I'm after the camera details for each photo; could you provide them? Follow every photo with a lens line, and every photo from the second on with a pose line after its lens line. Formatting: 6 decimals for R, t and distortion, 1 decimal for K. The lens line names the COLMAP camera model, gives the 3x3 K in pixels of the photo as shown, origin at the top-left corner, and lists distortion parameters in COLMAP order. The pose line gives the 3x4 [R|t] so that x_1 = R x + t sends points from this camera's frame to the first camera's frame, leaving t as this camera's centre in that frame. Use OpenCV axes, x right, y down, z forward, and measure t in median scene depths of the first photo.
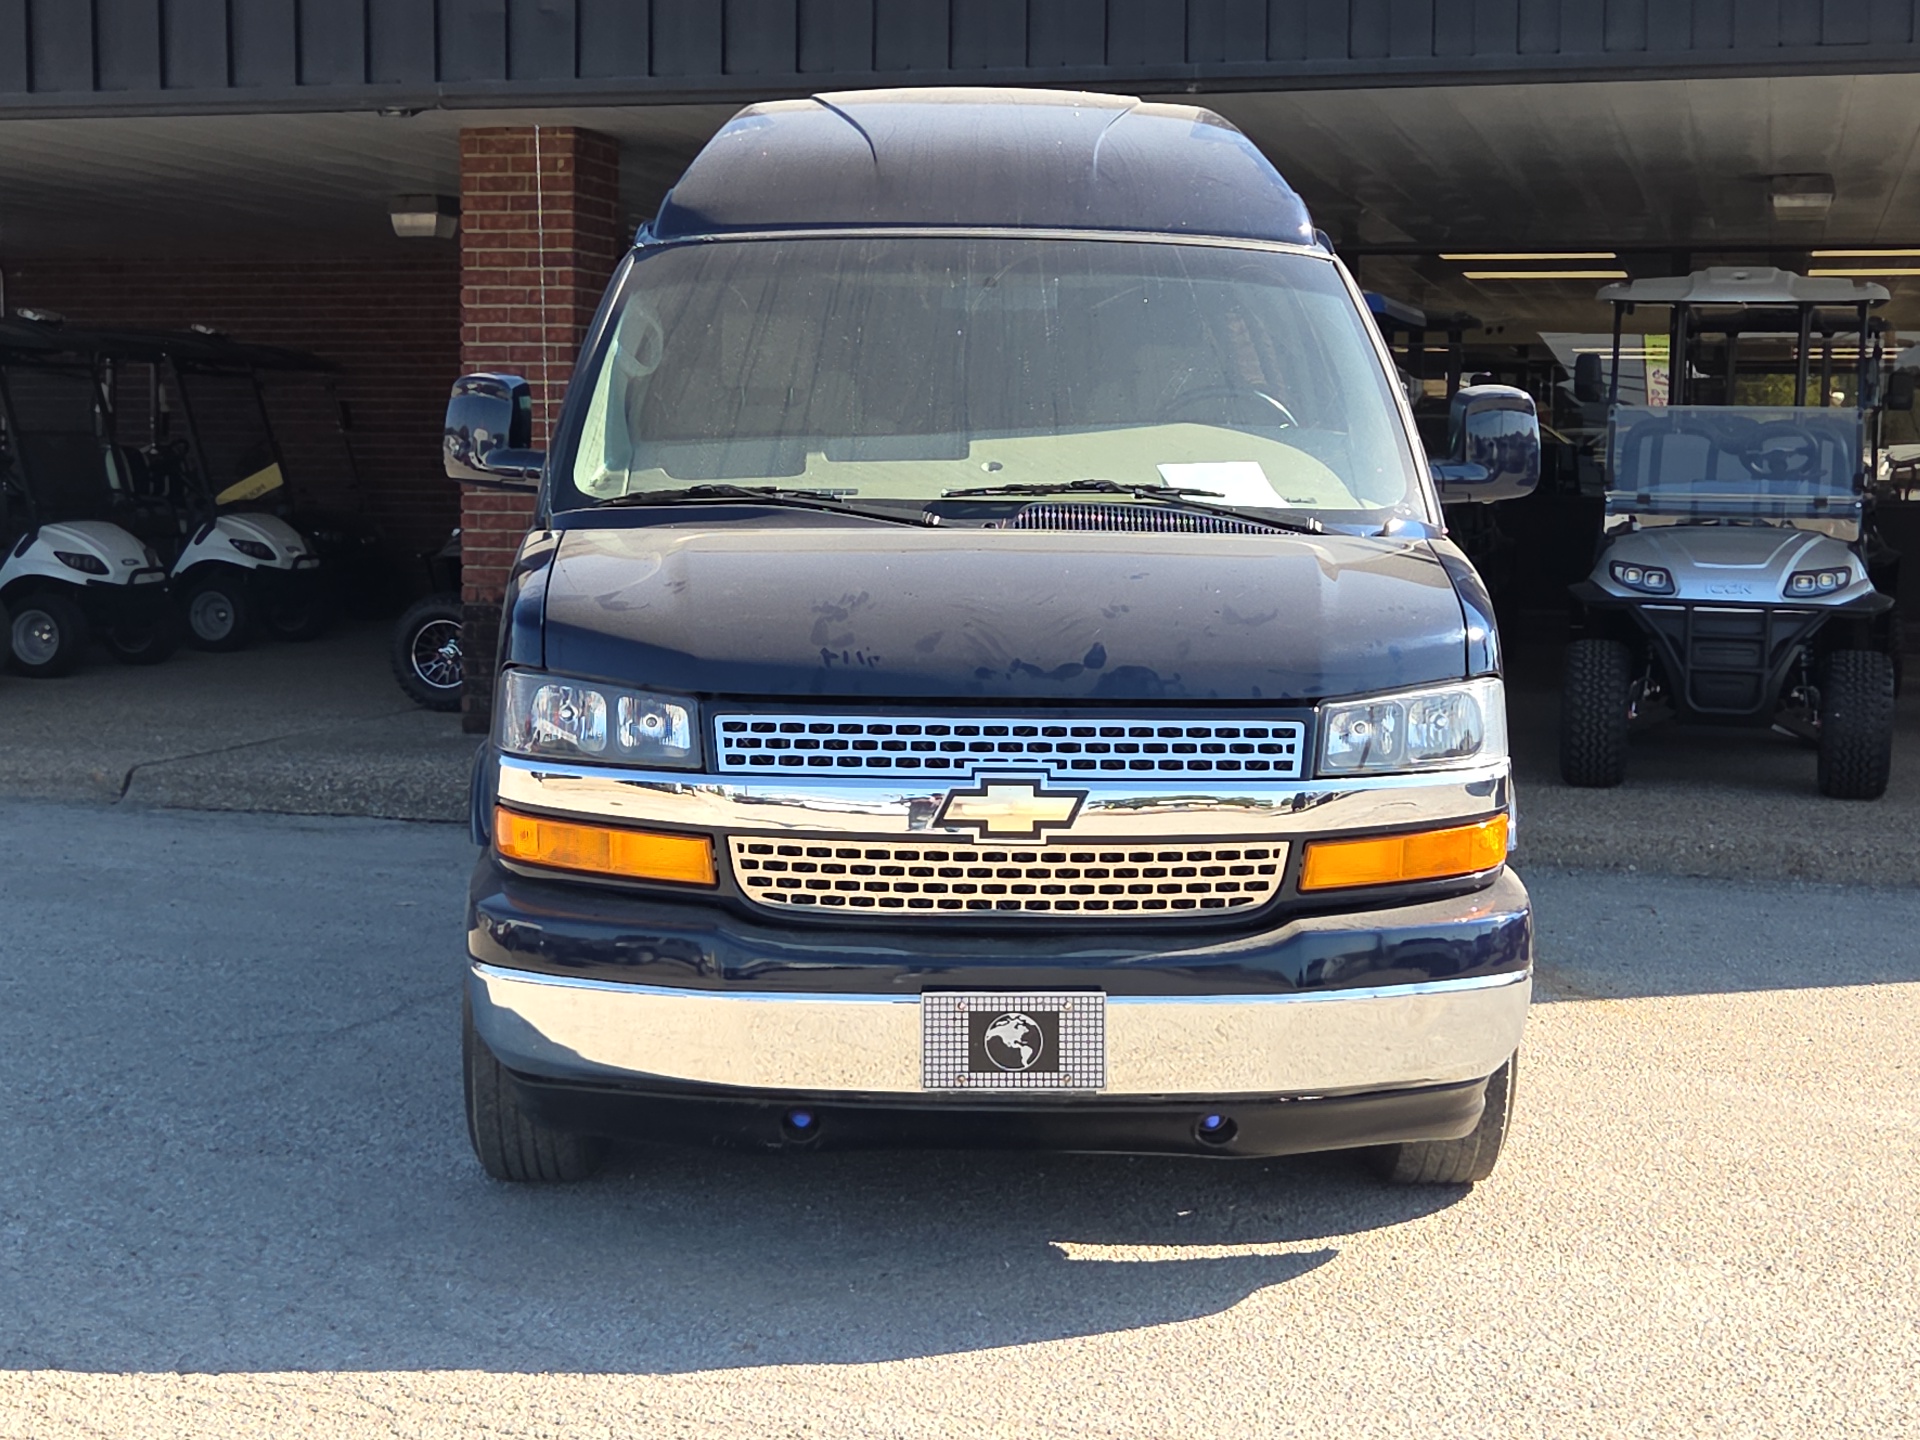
lens RADIAL K [[2996.7, 0, 976.3], [0, 2996.7, 688.3], [0, 0, 1]] dist [0.033436, 0.000000]
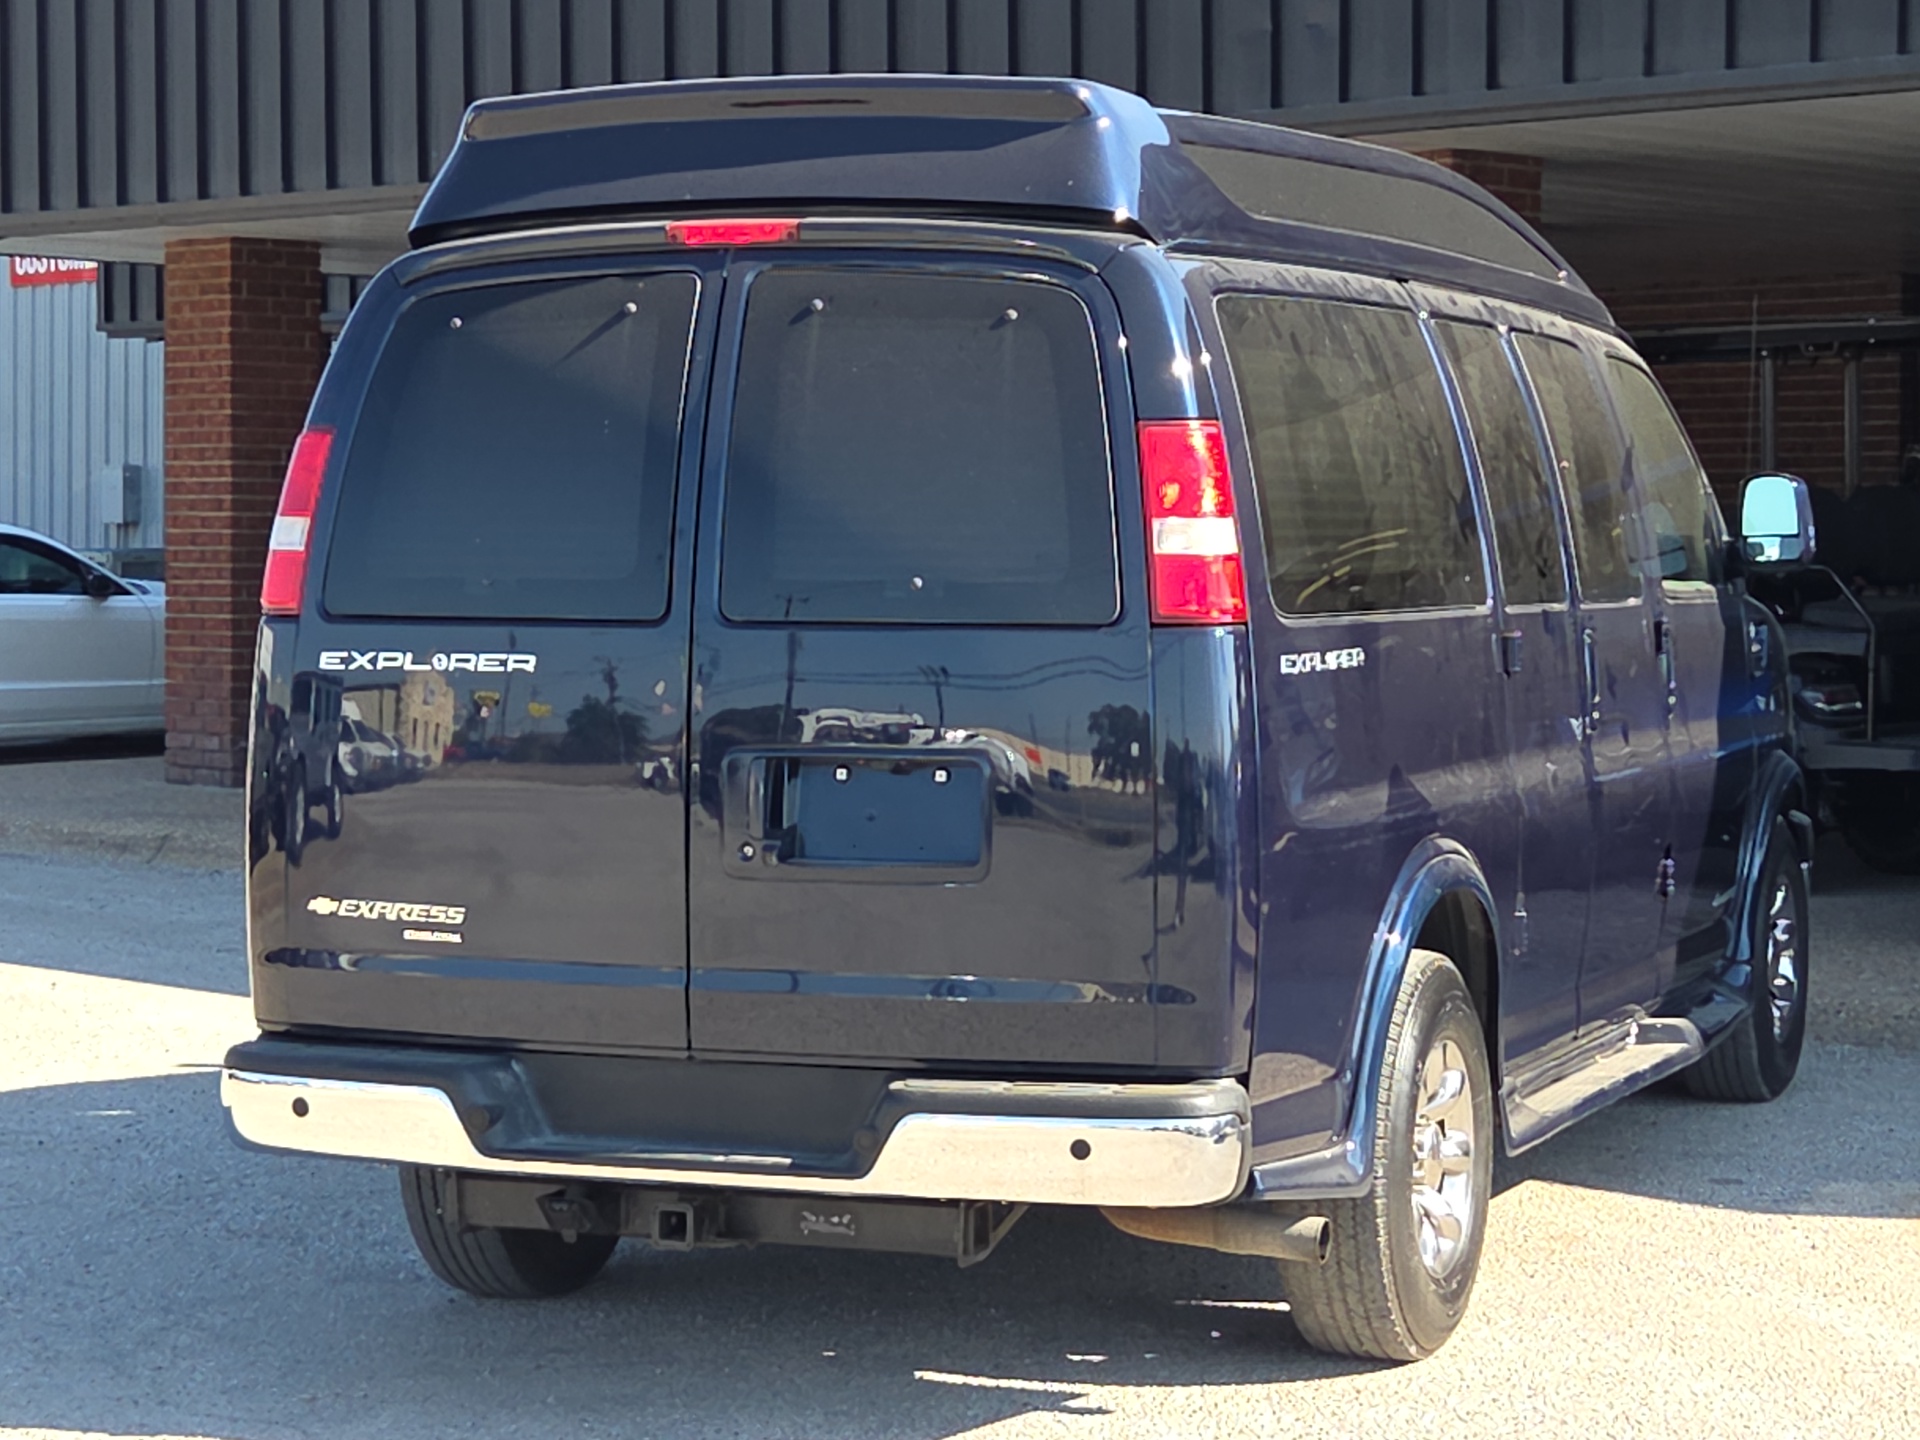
lens RADIAL K [[4353.6, 0, 974.9], [0, 4353.6, 719.3], [0, 0, 1]] dist [0.050585, 0.000000]
pose [[0.874166, 0.014712, -0.485405, 0.611089], [-0.031409, 0.999161, -0.026283, 0.007032], [0.484611, 0.038221, 0.873894, -0.176963]]
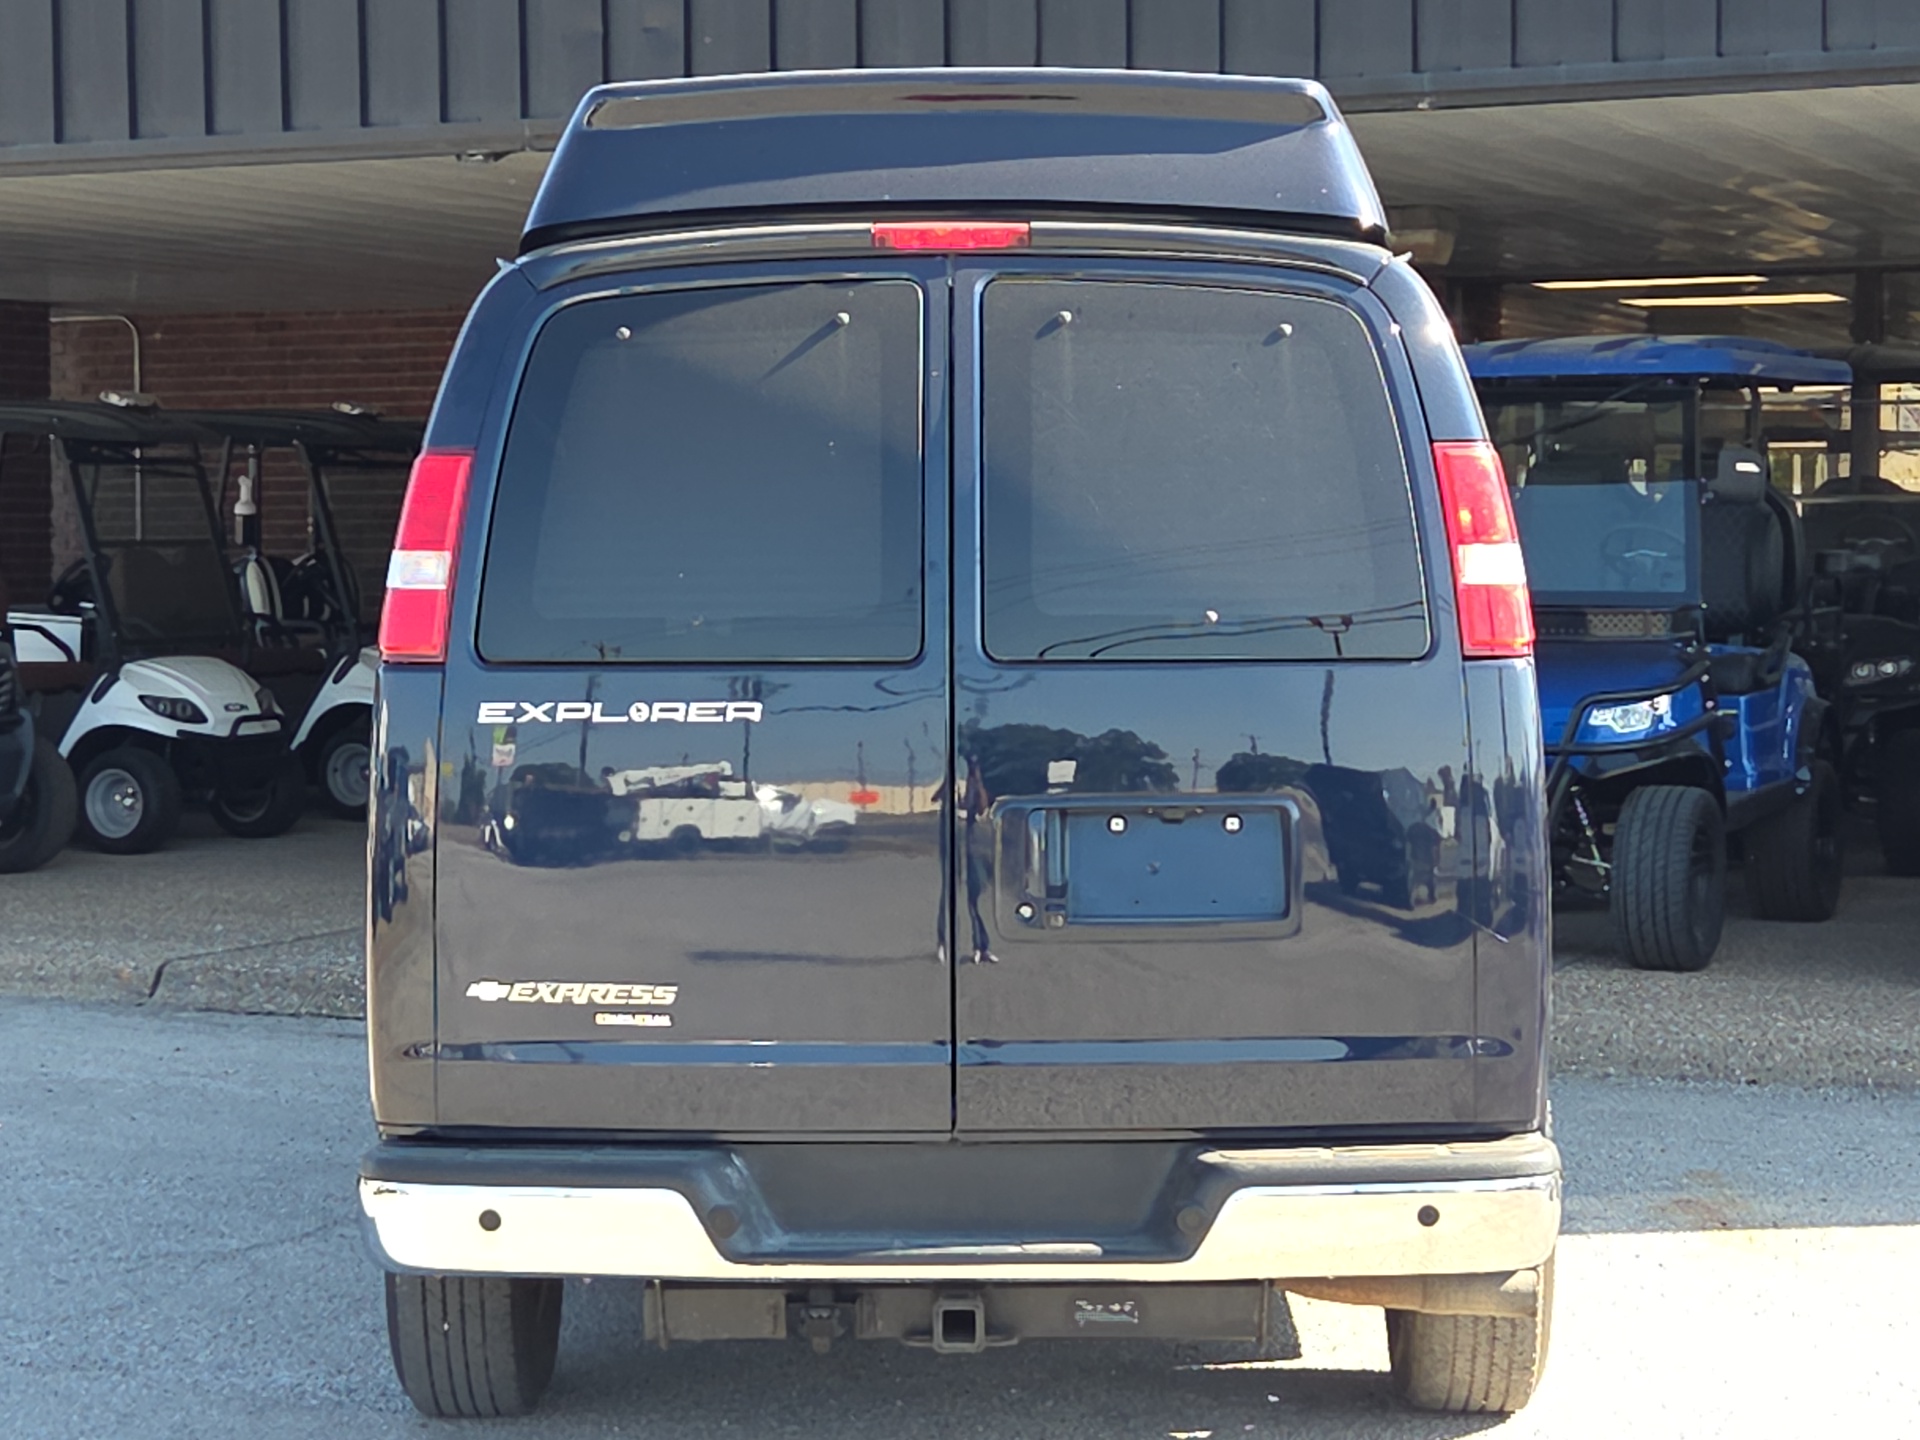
lens RADIAL K [[4353.6, 0, 963.1], [0, 4353.6, 721.7], [0, 0, 1]] dist [0.050585, 0.000000]
pose [[0.987046, -0.008024, -0.160235, 0.210411], [0.002521, 0.999401, -0.034516, 0.004228], [0.160416, 0.033665, 0.986475, -0.235517]]
